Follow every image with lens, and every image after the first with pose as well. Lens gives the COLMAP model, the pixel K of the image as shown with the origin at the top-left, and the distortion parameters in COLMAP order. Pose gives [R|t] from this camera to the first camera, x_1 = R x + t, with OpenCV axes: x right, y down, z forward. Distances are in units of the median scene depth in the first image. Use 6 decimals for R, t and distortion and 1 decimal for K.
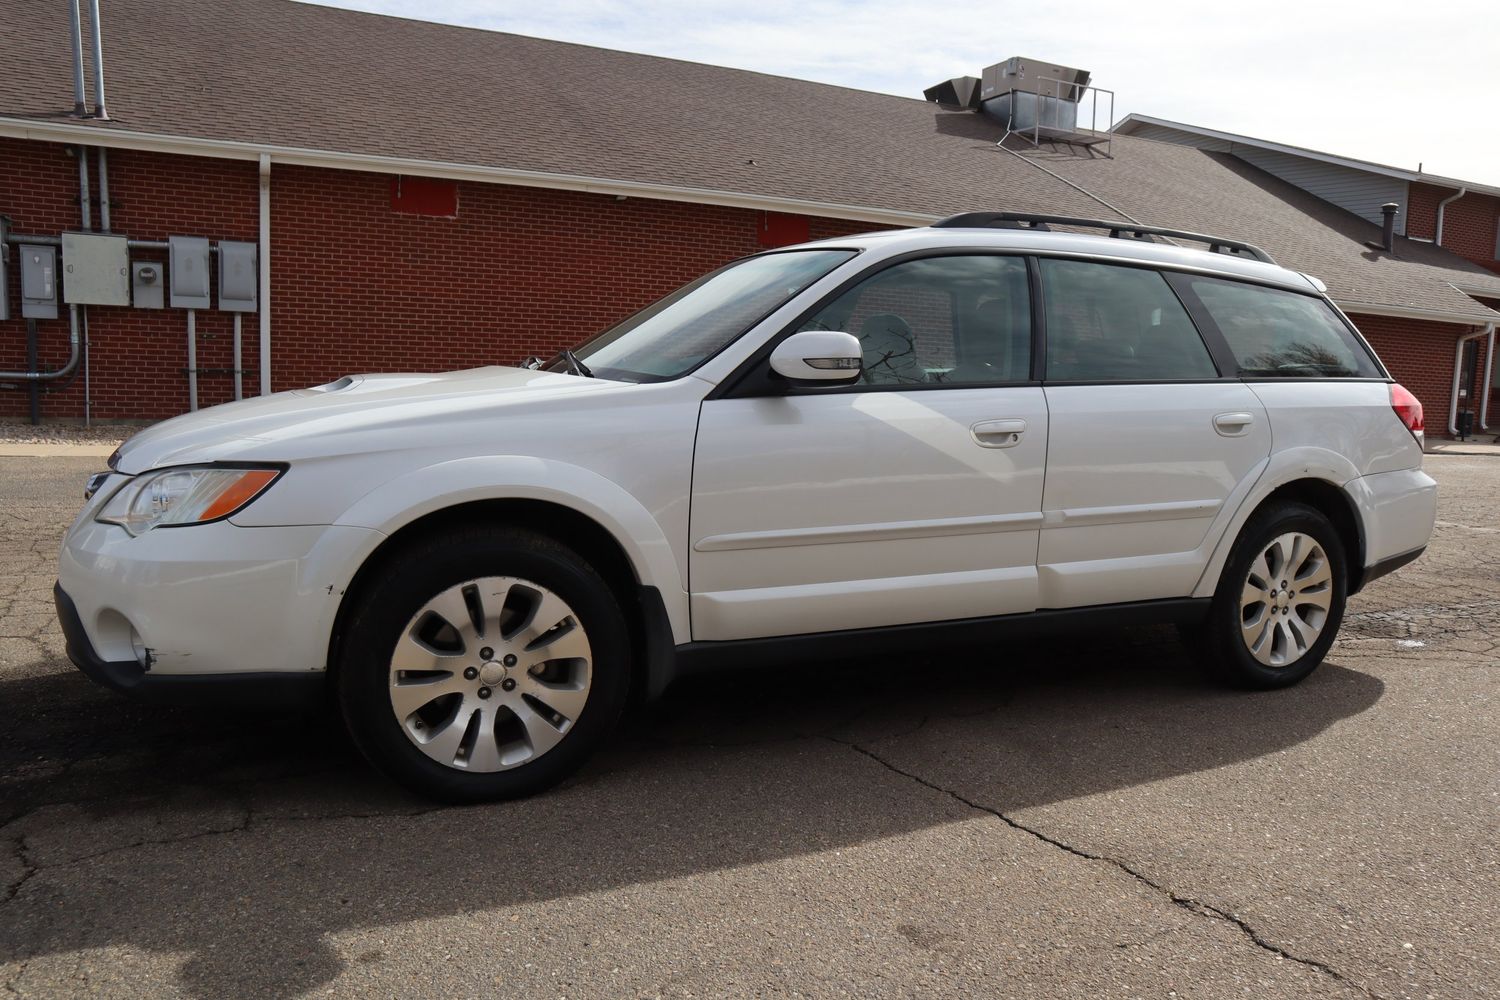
lens RADIAL K [[1063.0, 0, 750.0], [0, 1063.0, 500.0], [0, 0, 1]] dist [-0.119670, 0.094425]
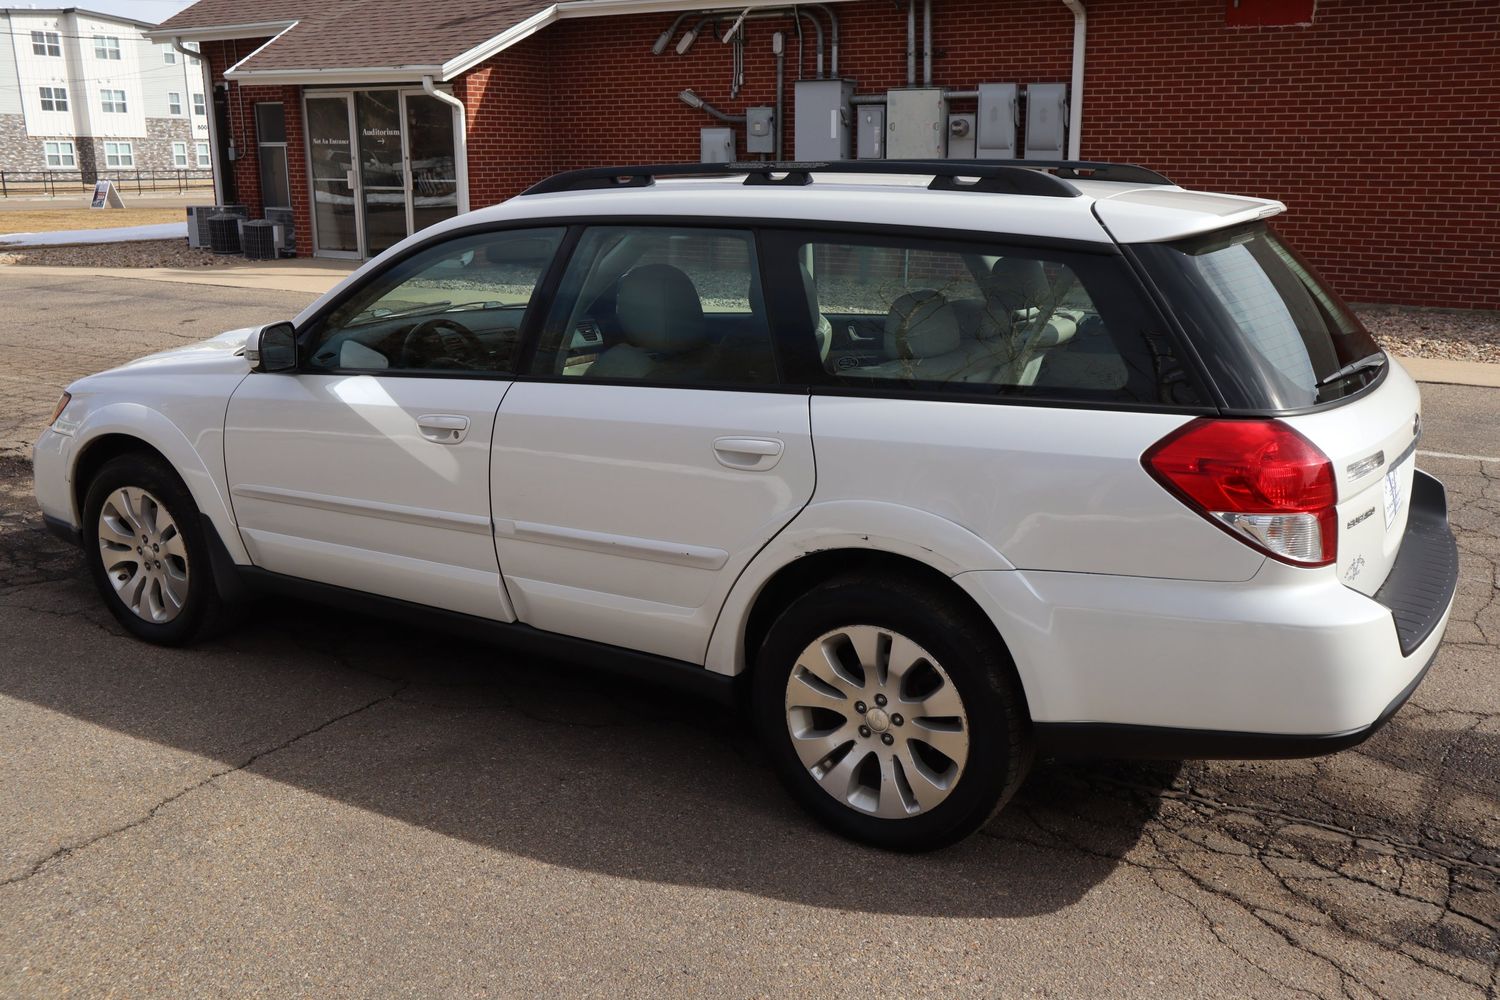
lens RADIAL K [[1322.8, 0, 743.2], [0, 1322.8, 495.7], [0, 0, 1]] dist [-0.050957, 0.116588]
pose [[0.569292, 0.169912, -0.804386, 1.128111], [-0.081466, 0.985254, 0.150460, -0.169746], [0.818089, -0.020125, 0.574739, 0.439171]]
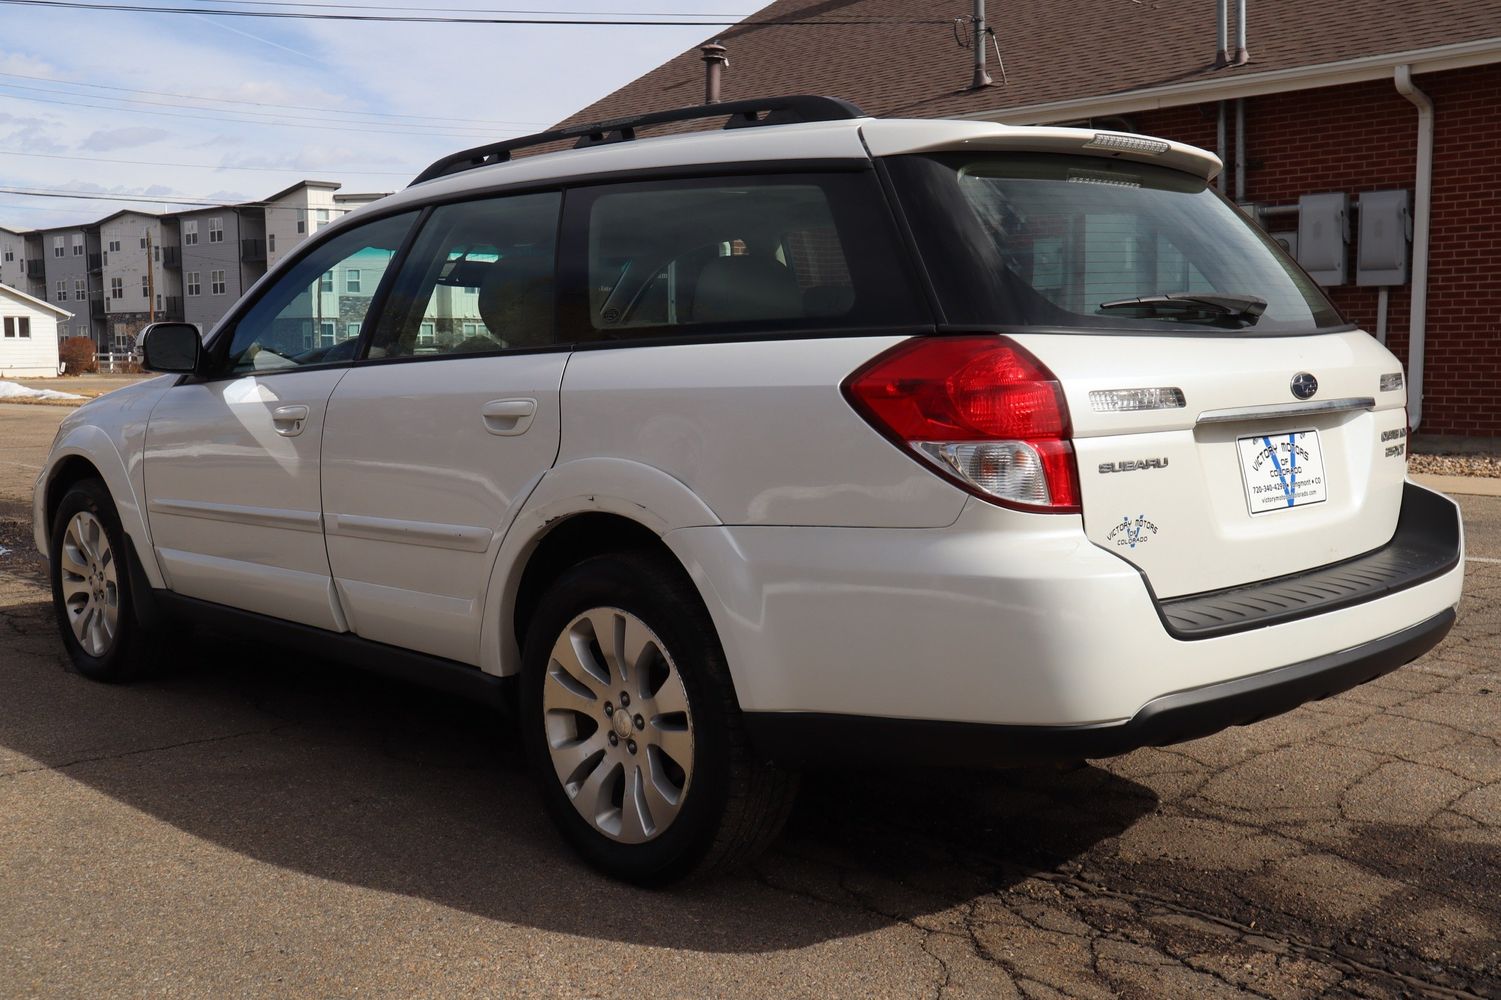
lens RADIAL K [[1518.1, 0, 754.0], [0, 1518.1, 505.7], [0, 0, 1]] dist [-0.055222, 0.222962]
pose [[0.340217, 0.063956, -0.938170, 1.318348], [-0.097581, 0.994699, 0.032423, -0.058842], [0.935270, 0.080517, 0.344654, 0.768616]]
